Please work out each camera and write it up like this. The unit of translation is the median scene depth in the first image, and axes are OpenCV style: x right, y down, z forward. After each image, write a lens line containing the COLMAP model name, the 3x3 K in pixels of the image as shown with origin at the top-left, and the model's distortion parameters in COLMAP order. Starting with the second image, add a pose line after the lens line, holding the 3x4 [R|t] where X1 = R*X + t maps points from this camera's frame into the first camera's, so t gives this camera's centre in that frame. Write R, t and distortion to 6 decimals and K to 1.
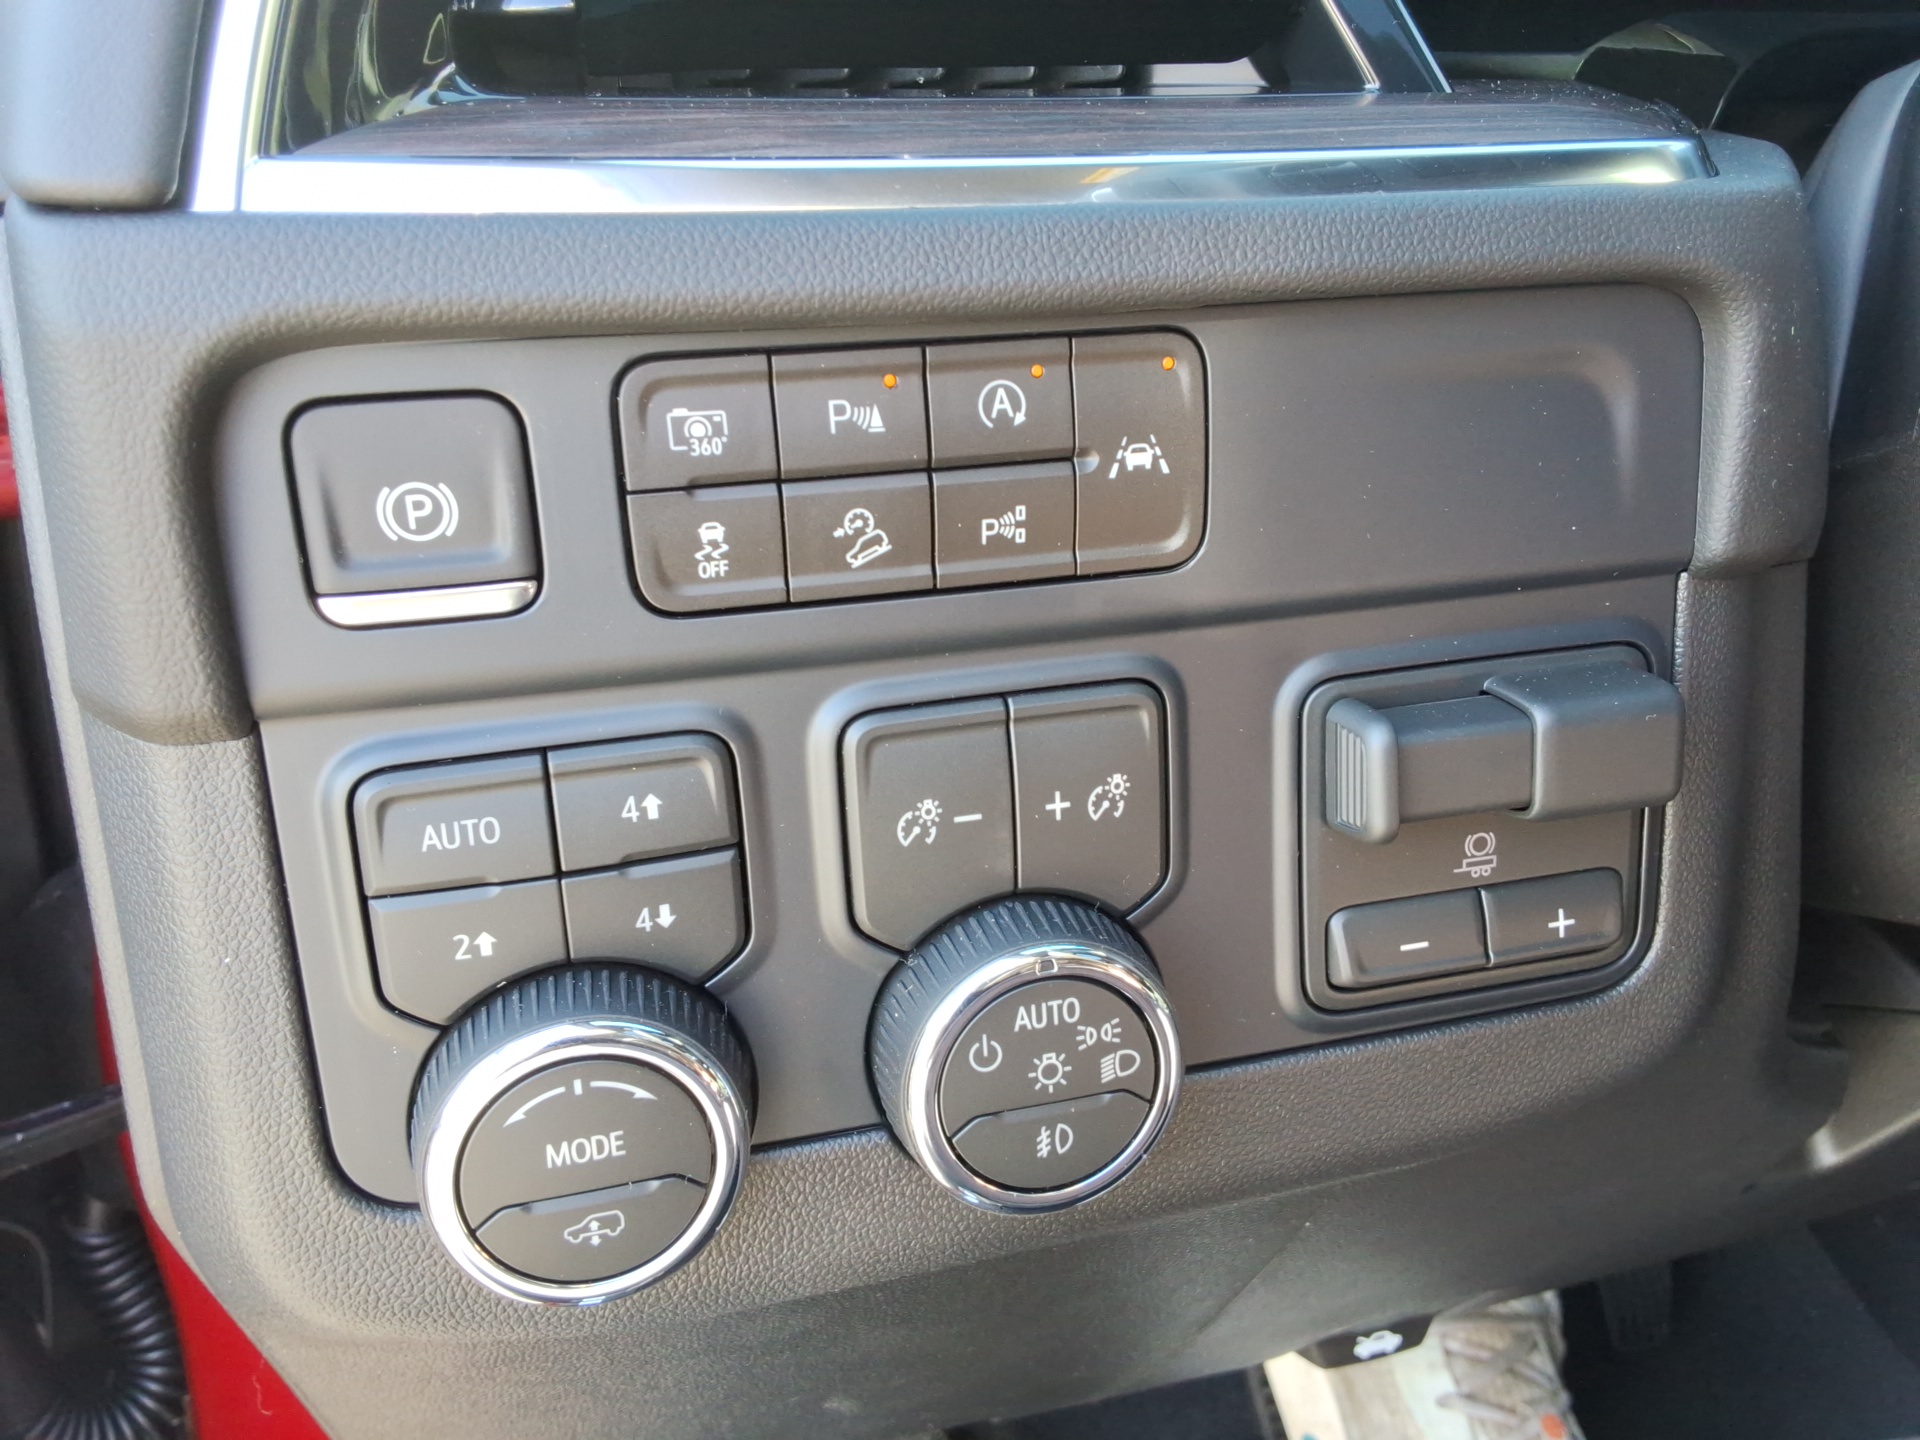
lens RADIAL K [[1530.9, 0, 971.3], [0, 1530.9, 710.2], [0, 0, 1]] dist [0.090807, -0.142731]
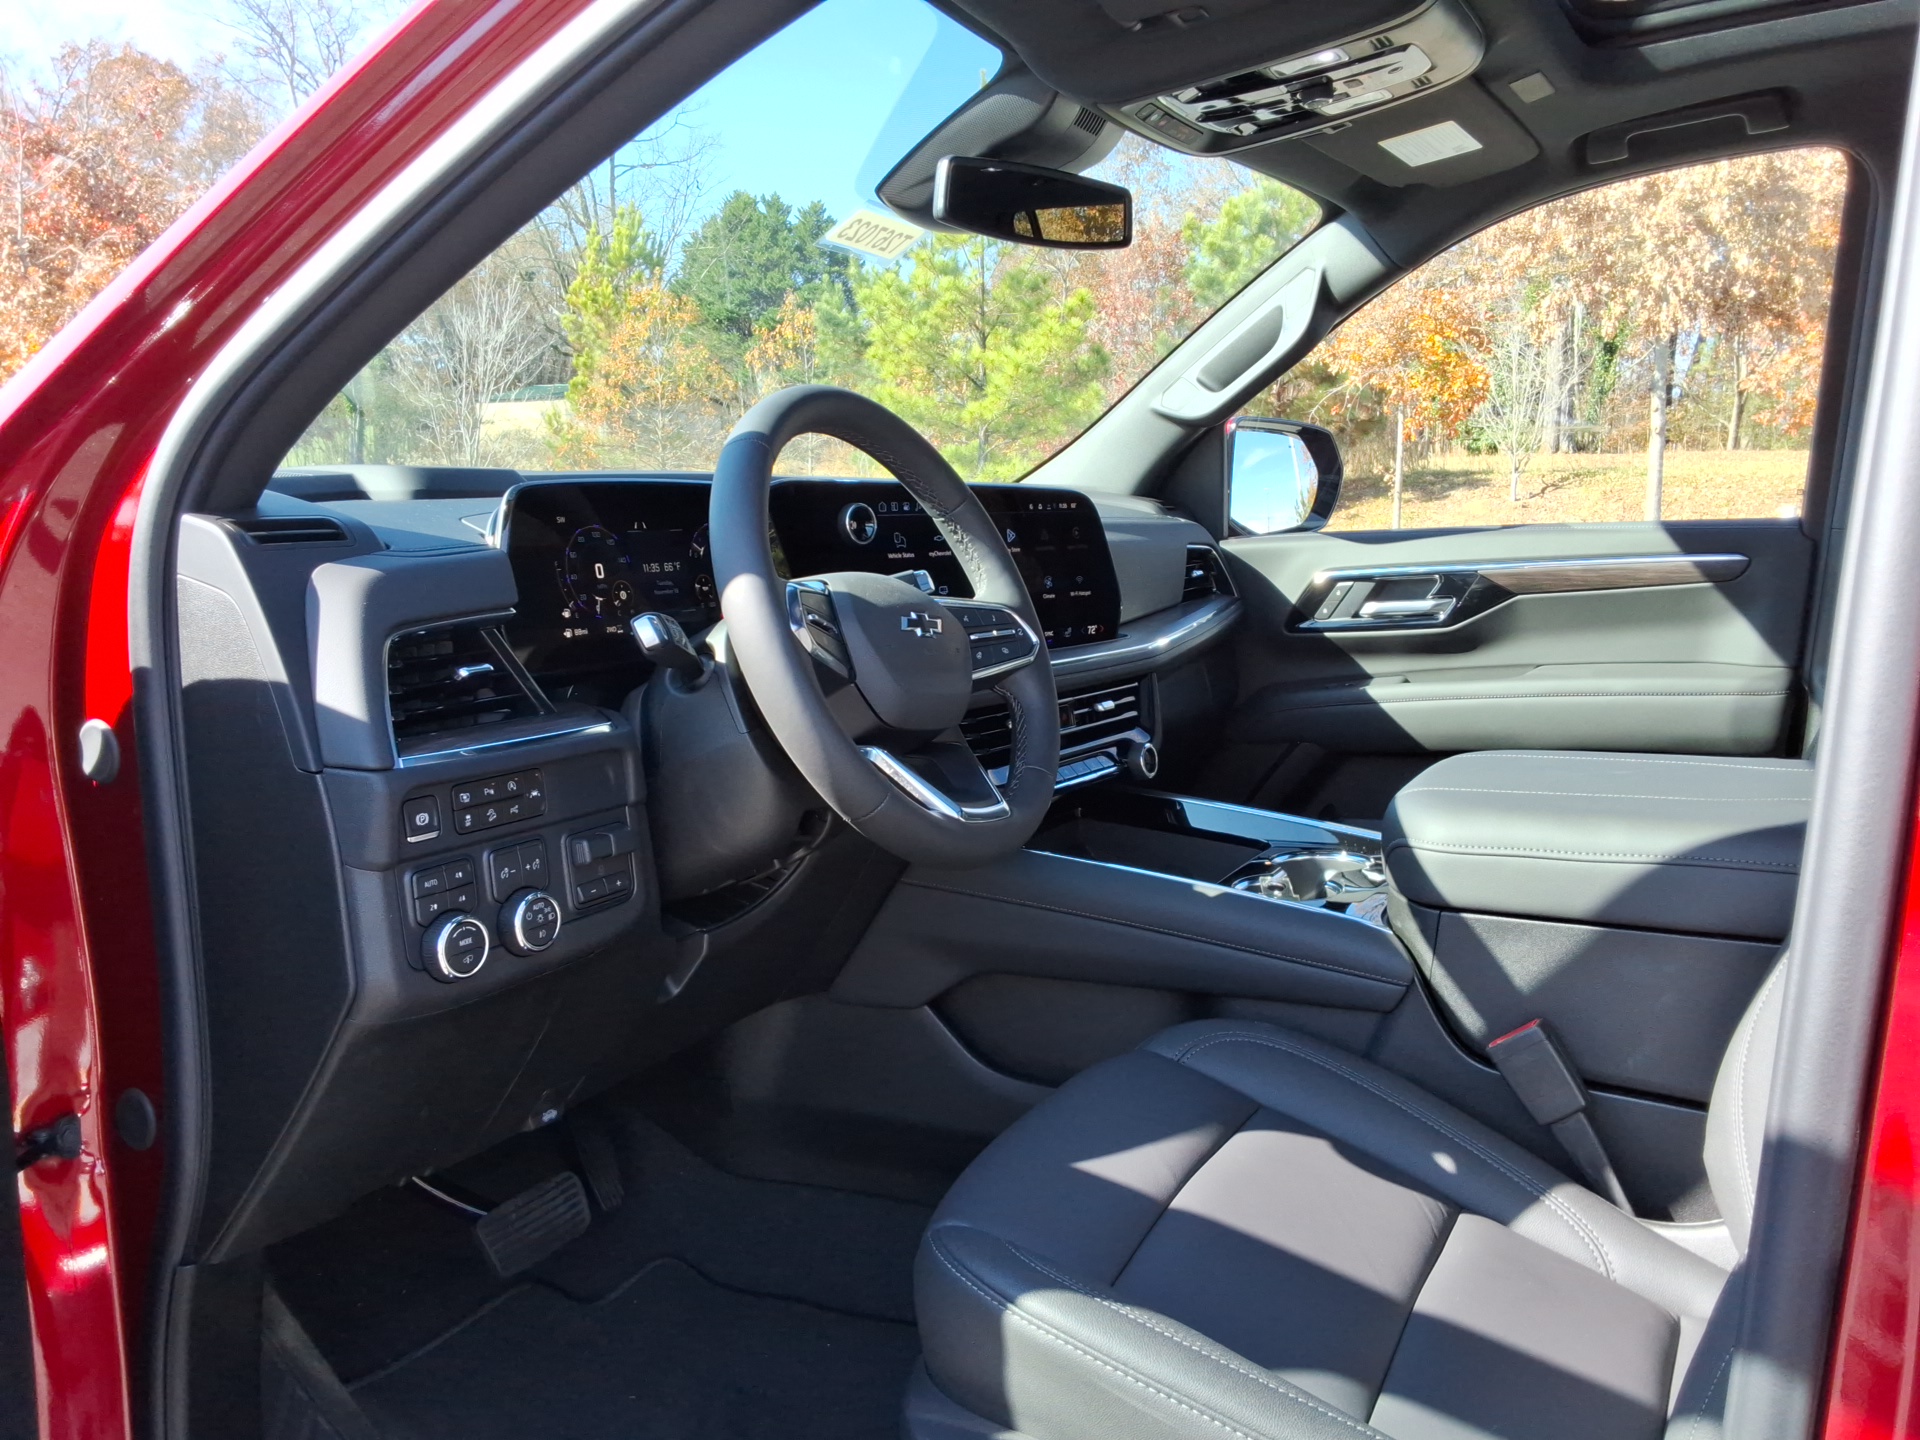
lens RADIAL K [[1524.8, 0, 971.5], [0, 1524.8, 716.4], [0, 0, 1]] dist [0.151959, -0.207440]
pose [[0.700752, -0.081909, 0.708687, -2.330139], [0.246186, 0.960129, -0.132459, 0.585549], [-0.669581, 0.267289, 0.692977, -3.364405]]
